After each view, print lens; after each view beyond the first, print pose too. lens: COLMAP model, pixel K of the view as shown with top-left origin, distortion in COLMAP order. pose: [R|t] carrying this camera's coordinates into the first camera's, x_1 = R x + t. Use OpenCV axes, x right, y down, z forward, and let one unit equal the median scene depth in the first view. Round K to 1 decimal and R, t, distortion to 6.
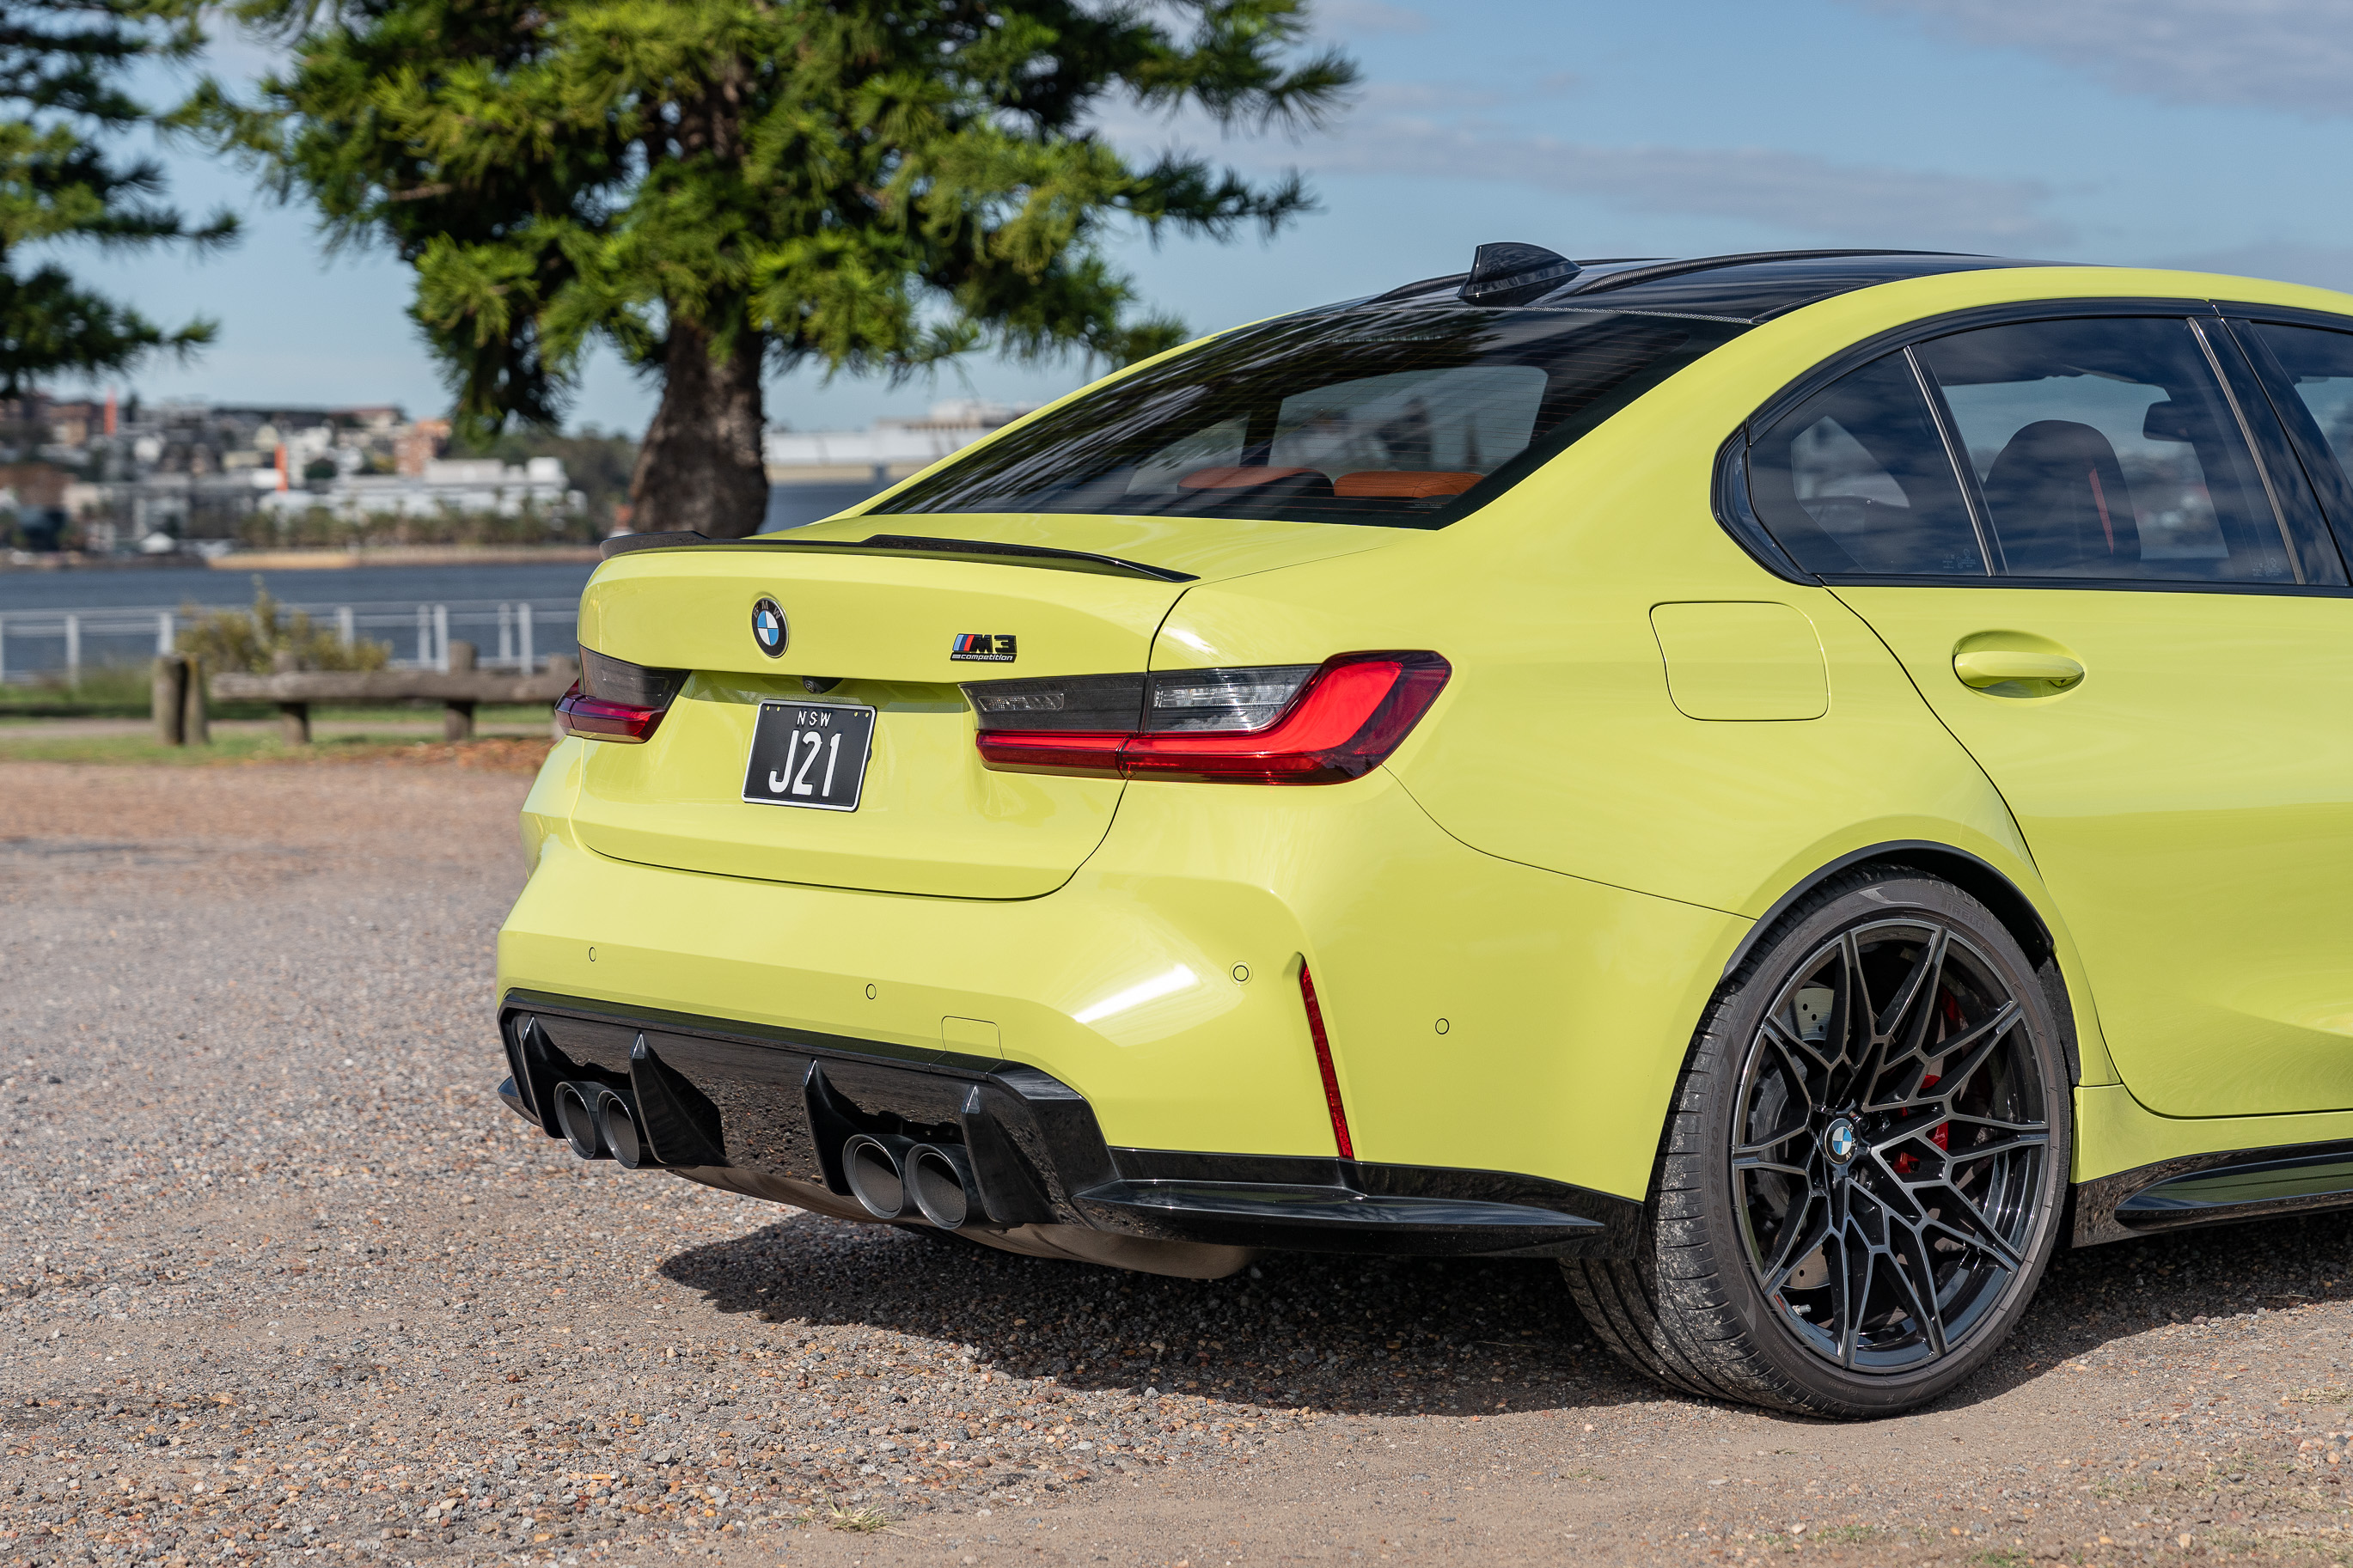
lens RADIAL K [[4209.3, 0, 1193.0], [0, 4209.3, 792.3], [0, 0, 1]] dist [-0.044328, 0.000000]
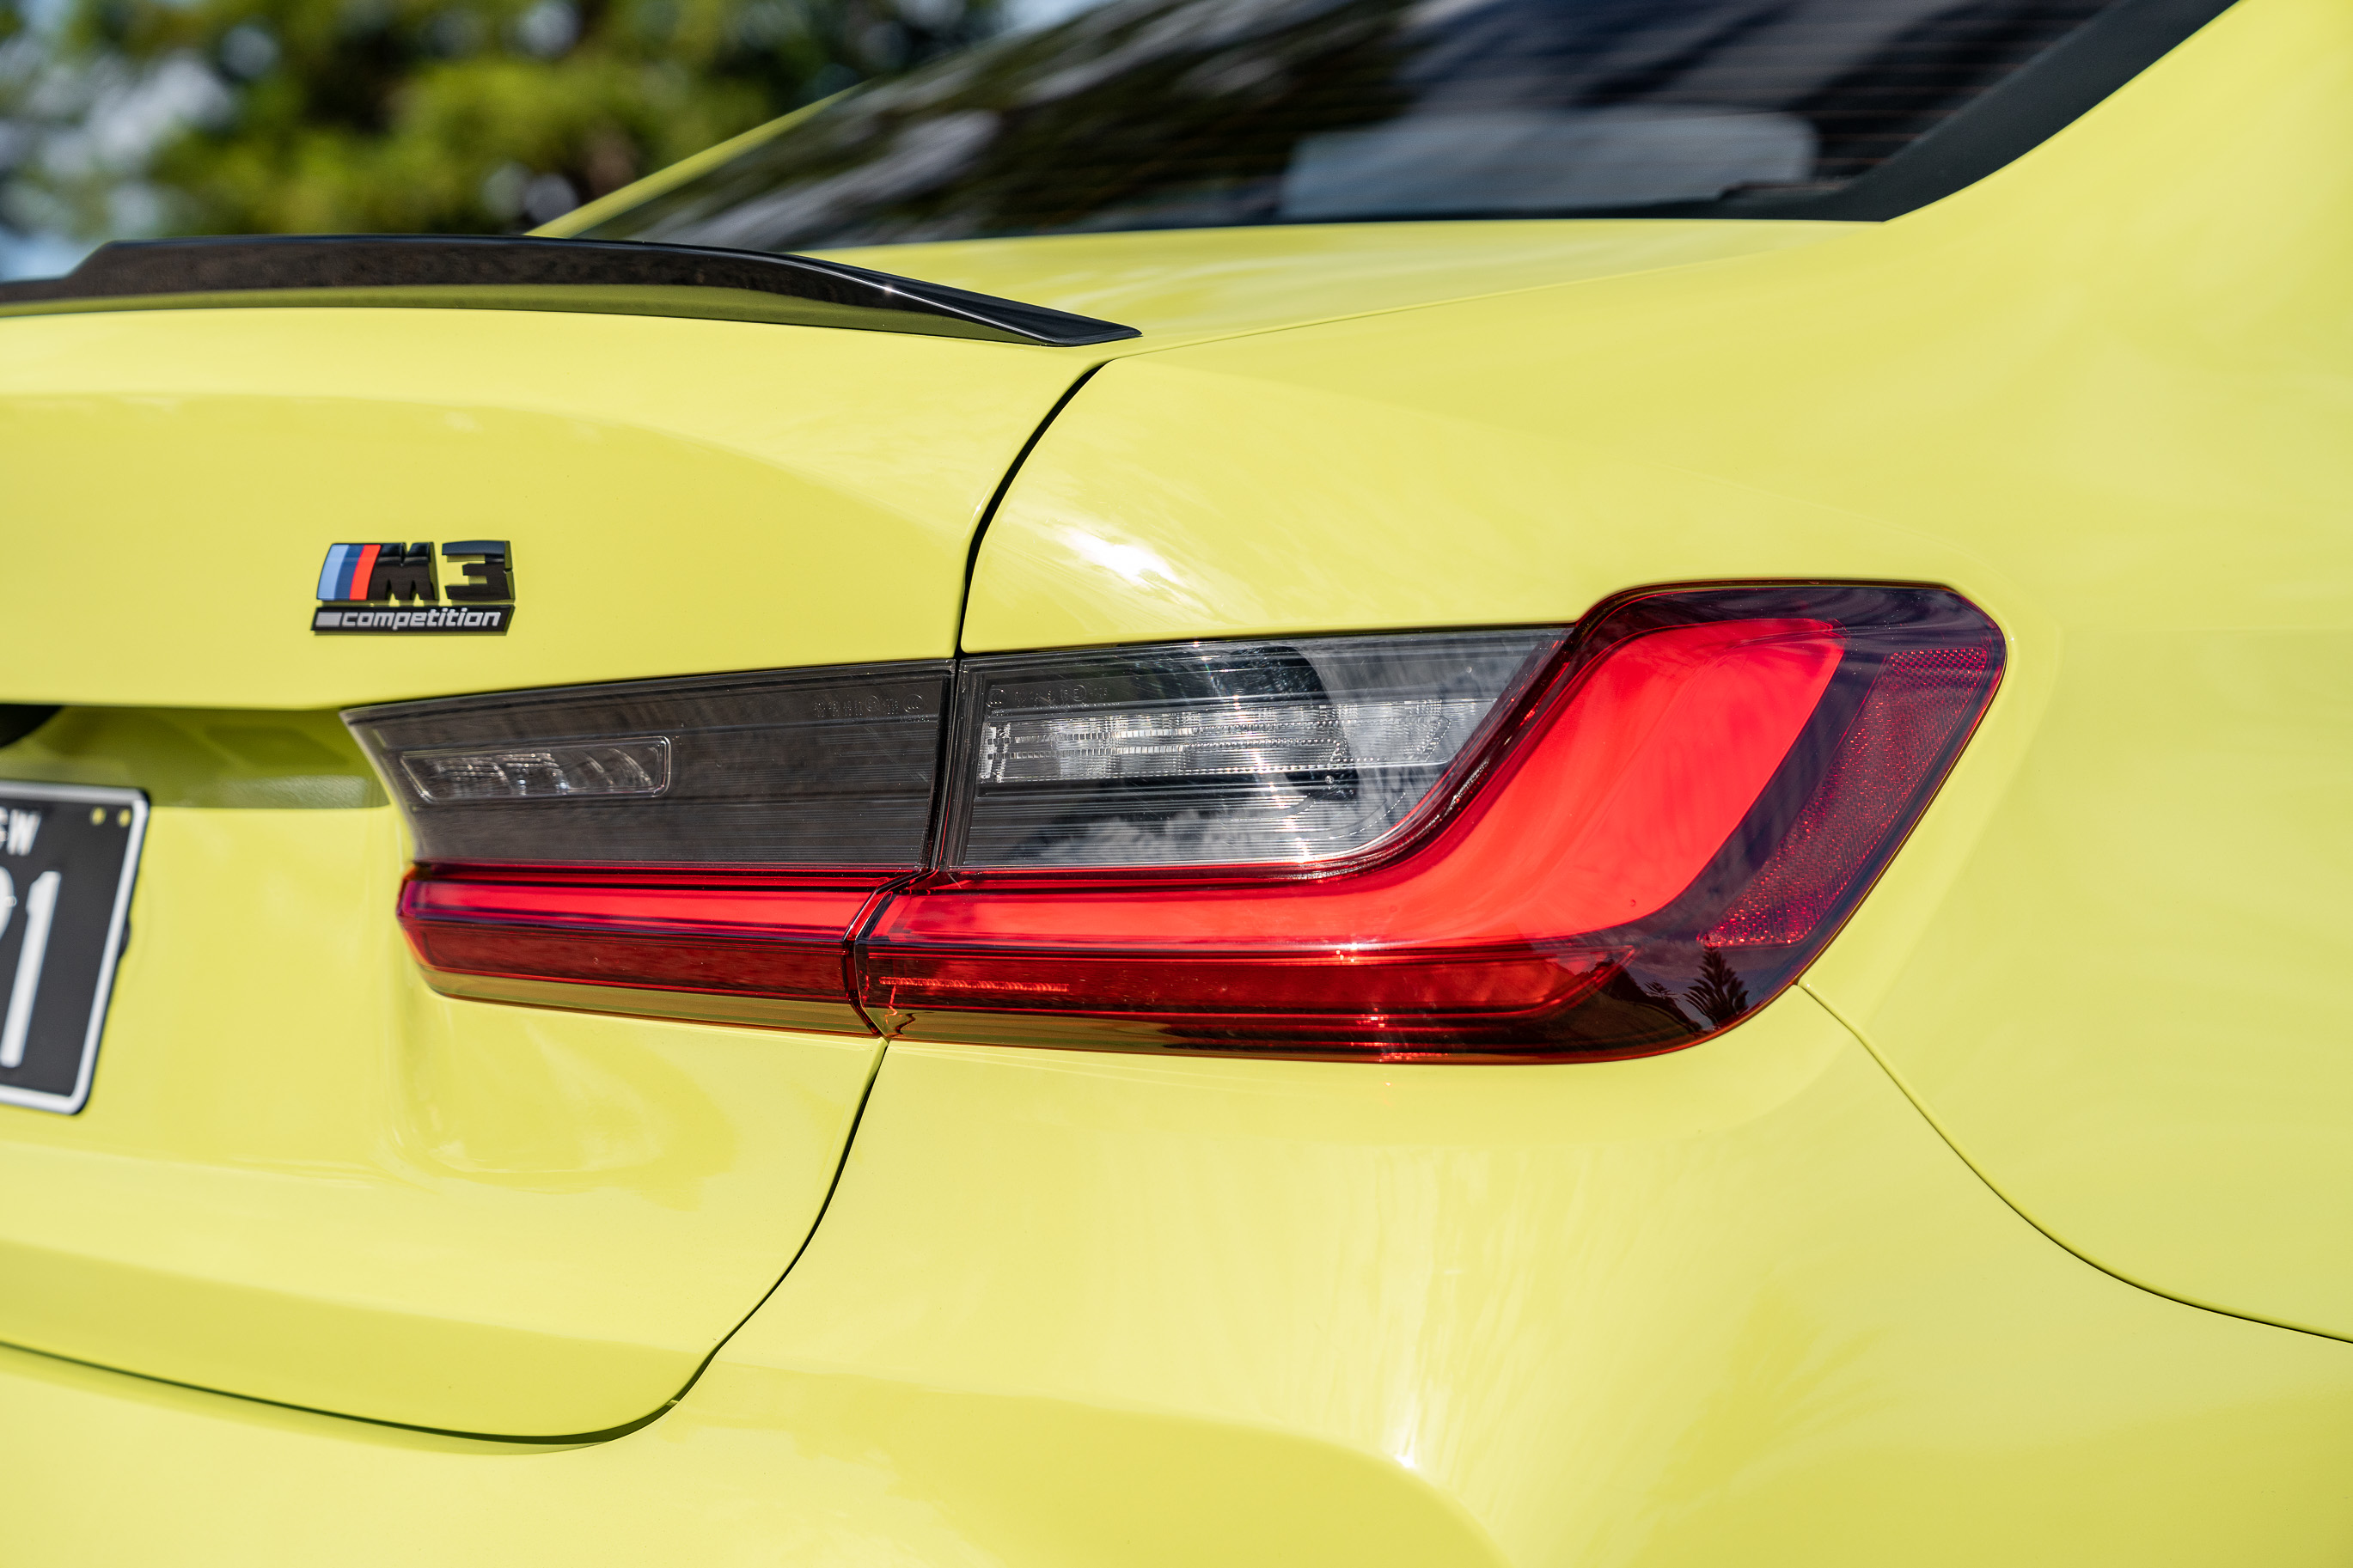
lens RADIAL K [[4209.3, 0, 1162.3], [0, 4209.3, 785.1], [0, 0, 1]] dist [-0.044328, 0.000000]
pose [[0.999761, -0.002795, 0.021685, -0.003093], [0.003453, 0.999532, -0.030401, -0.011251], [-0.021590, 0.030468, 0.999303, 0.711777]]
